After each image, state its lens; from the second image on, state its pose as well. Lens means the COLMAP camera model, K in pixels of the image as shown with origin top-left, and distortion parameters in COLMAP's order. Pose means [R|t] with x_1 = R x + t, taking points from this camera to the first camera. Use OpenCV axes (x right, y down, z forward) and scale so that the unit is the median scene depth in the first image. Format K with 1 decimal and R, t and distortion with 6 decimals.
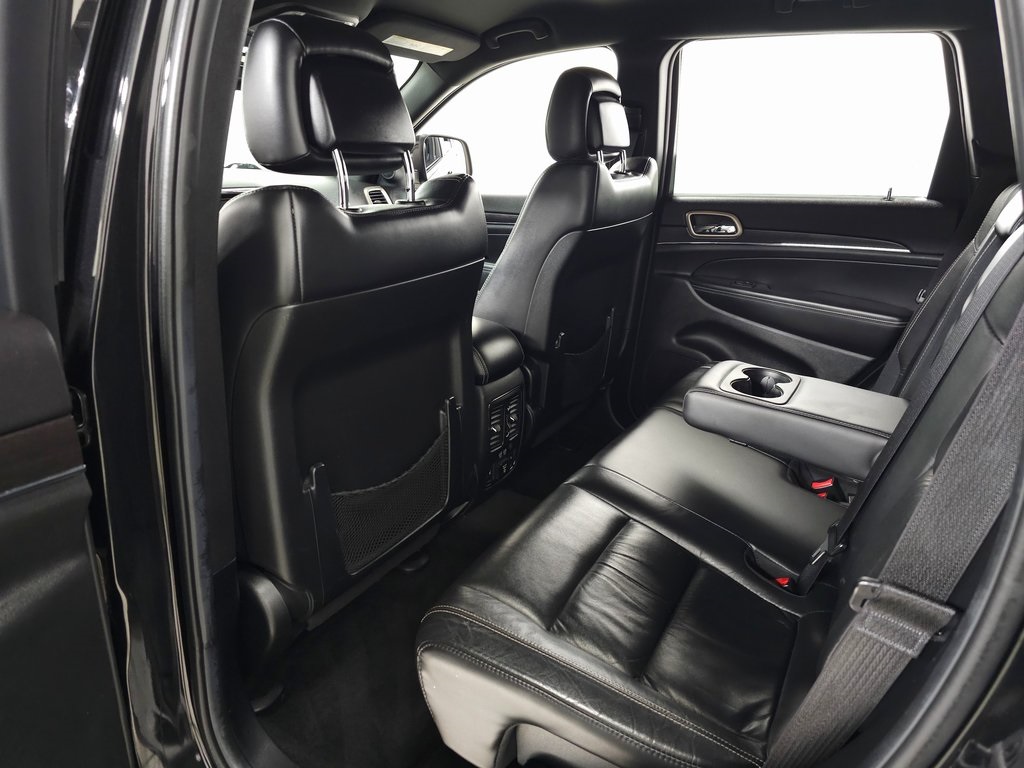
lens RADIAL K [[694.7, 0, 512.9], [0, 694.7, 383.6], [0, 0, 1]] dist [0.034886, -0.046153]
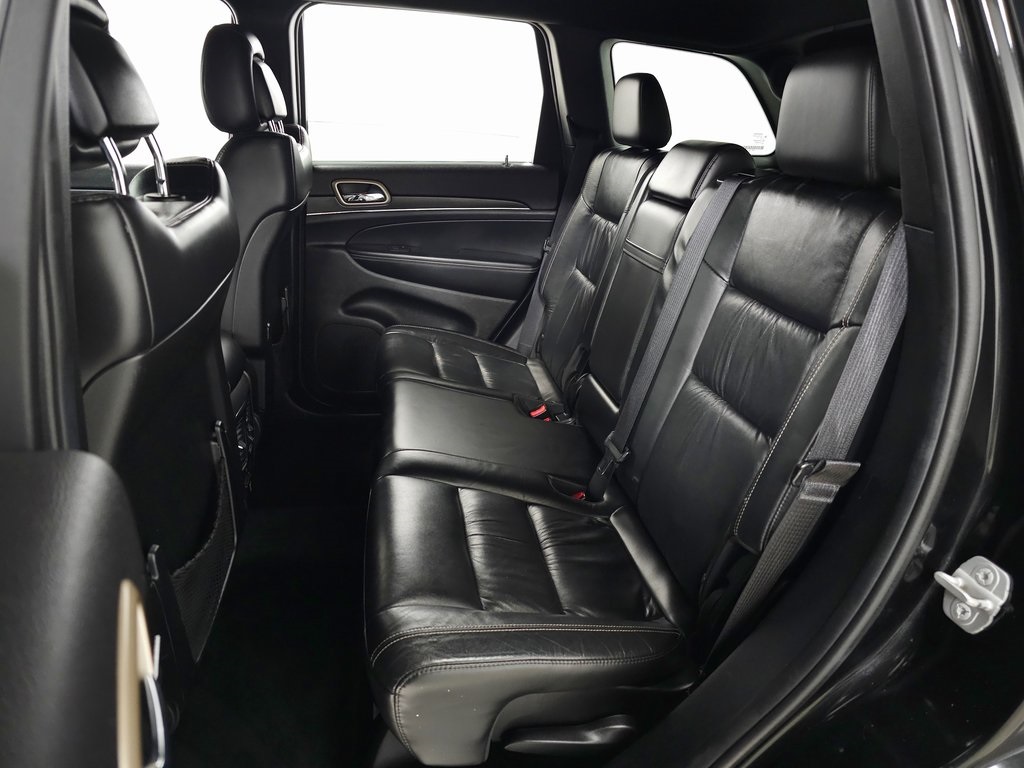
lens RADIAL K [[694.7, 0, 510.4], [0, 694.7, 387.5], [0, 0, 1]] dist [0.034886, -0.046153]
pose [[0.751194, -0.227978, 0.619463, -0.256757], [0.181299, 0.973631, 0.138468, -0.057064], [-0.634696, 0.008291, 0.772718, 0.087945]]
